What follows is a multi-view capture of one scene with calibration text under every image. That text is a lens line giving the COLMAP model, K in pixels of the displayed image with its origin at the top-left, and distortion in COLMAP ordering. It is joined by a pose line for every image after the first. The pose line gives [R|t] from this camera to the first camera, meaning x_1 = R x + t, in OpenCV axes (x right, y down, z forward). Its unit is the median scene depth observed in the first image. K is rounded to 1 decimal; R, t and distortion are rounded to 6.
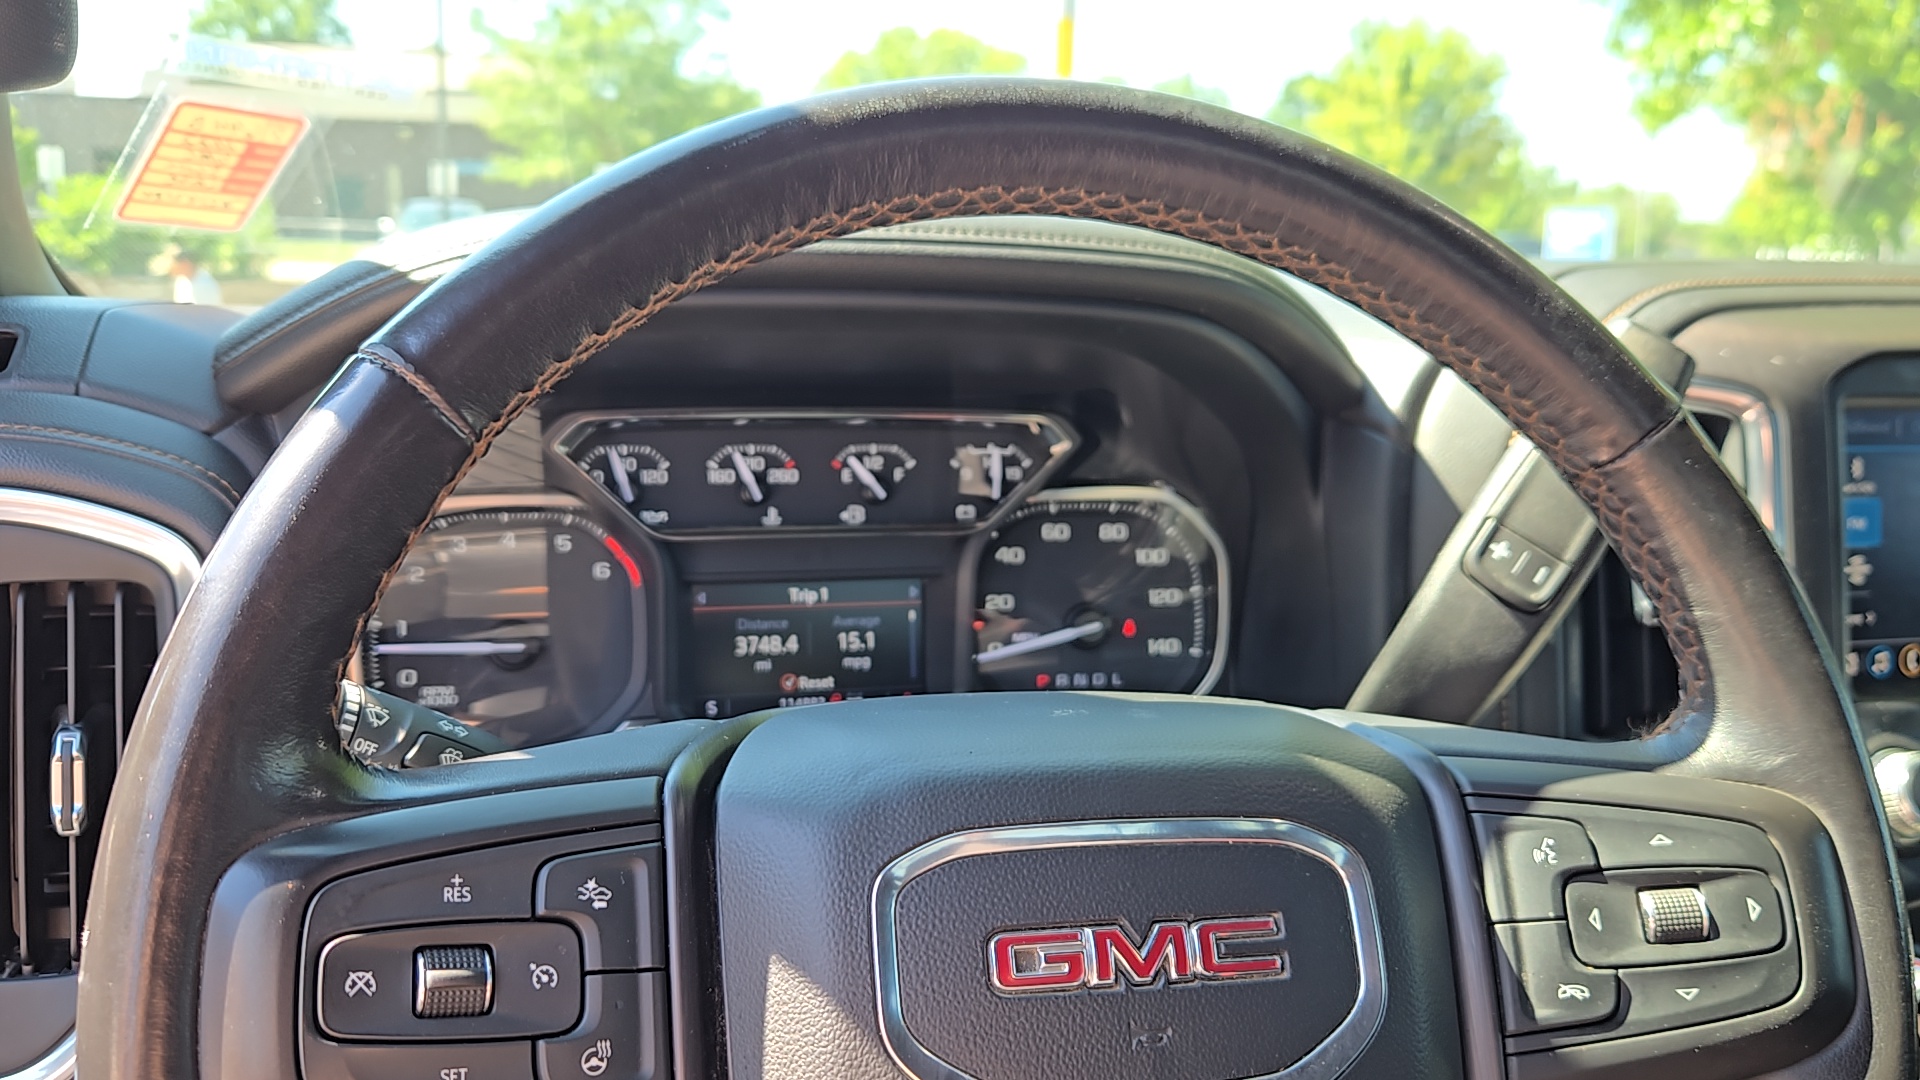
lens RADIAL K [[1621.8, 0, 944.3], [0, 1621.8, 541.8], [0, 0, 1]] dist [0.004549, -0.011299]
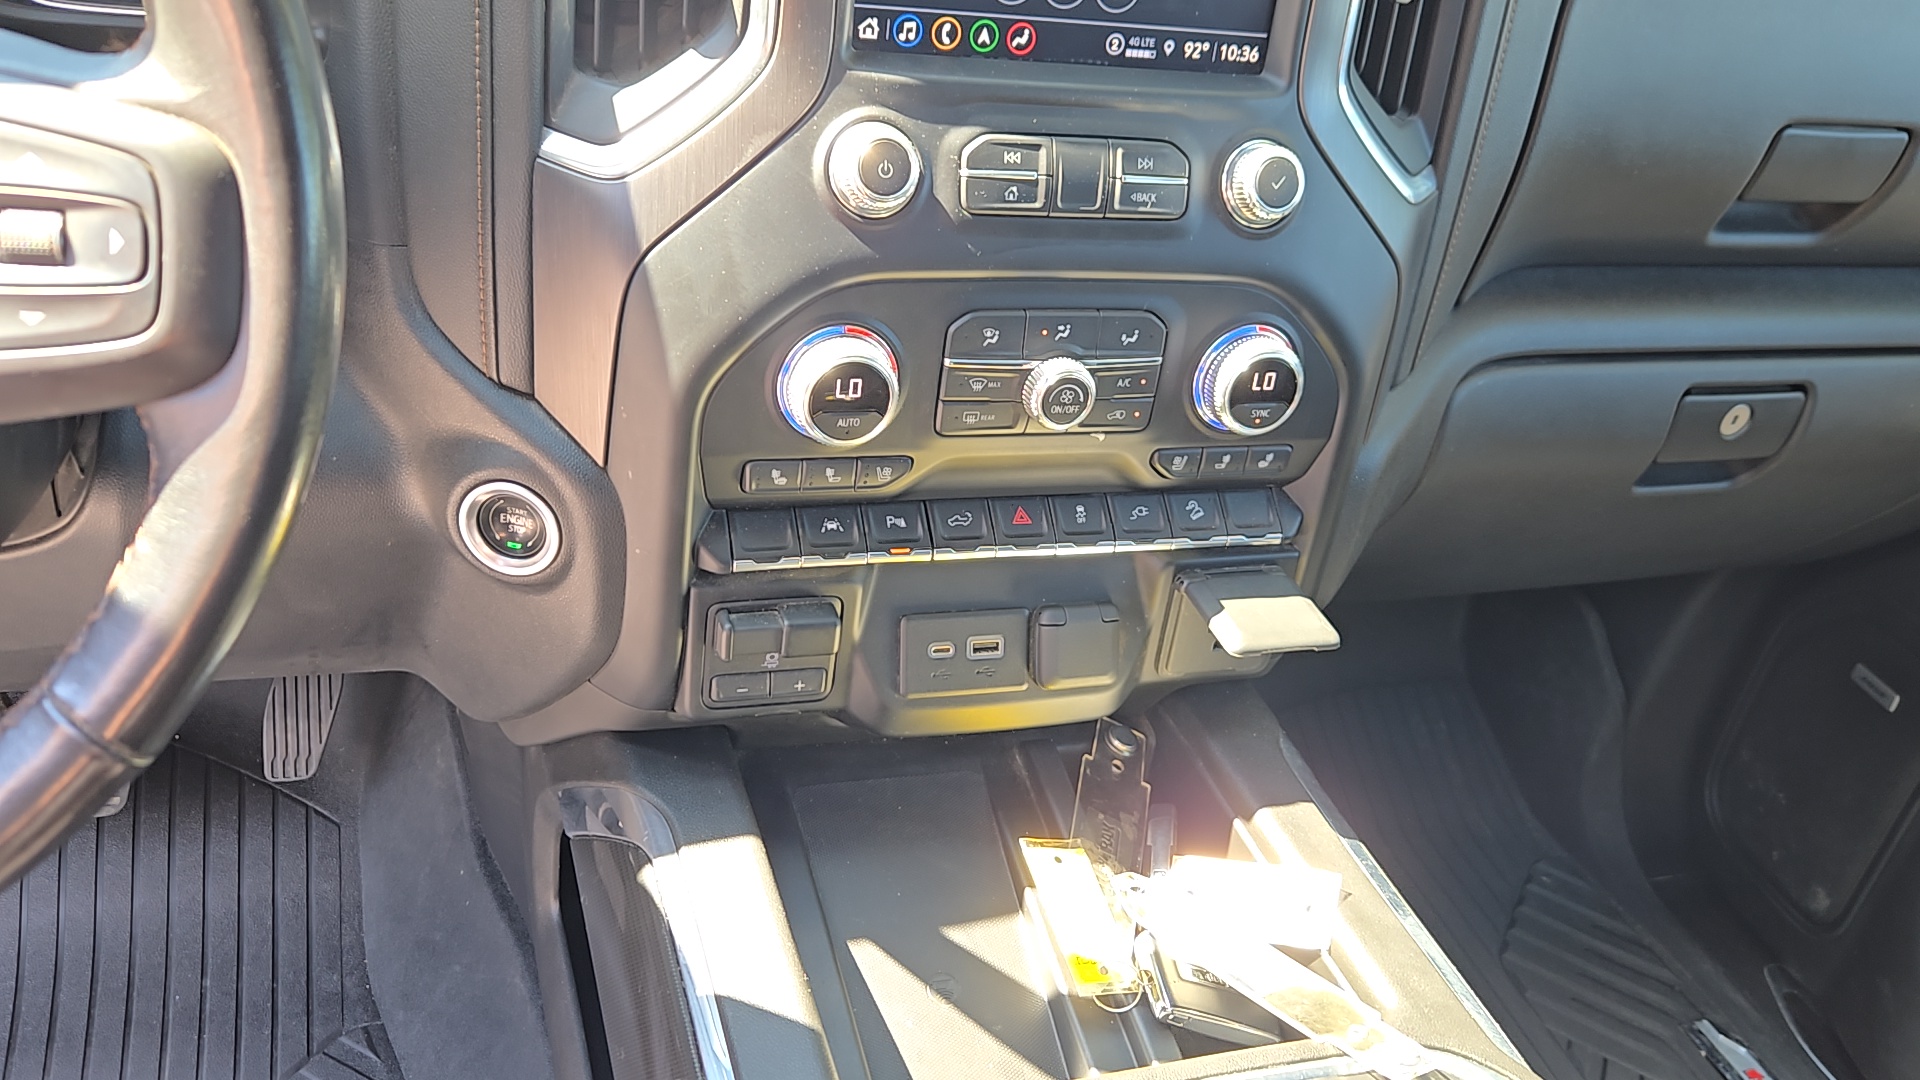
lens RADIAL K [[1621.8, 0, 954.6], [0, 1621.8, 532.2], [0, 0, 1]] dist [0.004549, -0.011299]
pose [[0.987974, 0.085237, 0.129004, 0.507937], [-0.129537, 0.911839, 0.389577, -0.033109], [-0.084424, -0.401603, 0.911914, 0.002881]]
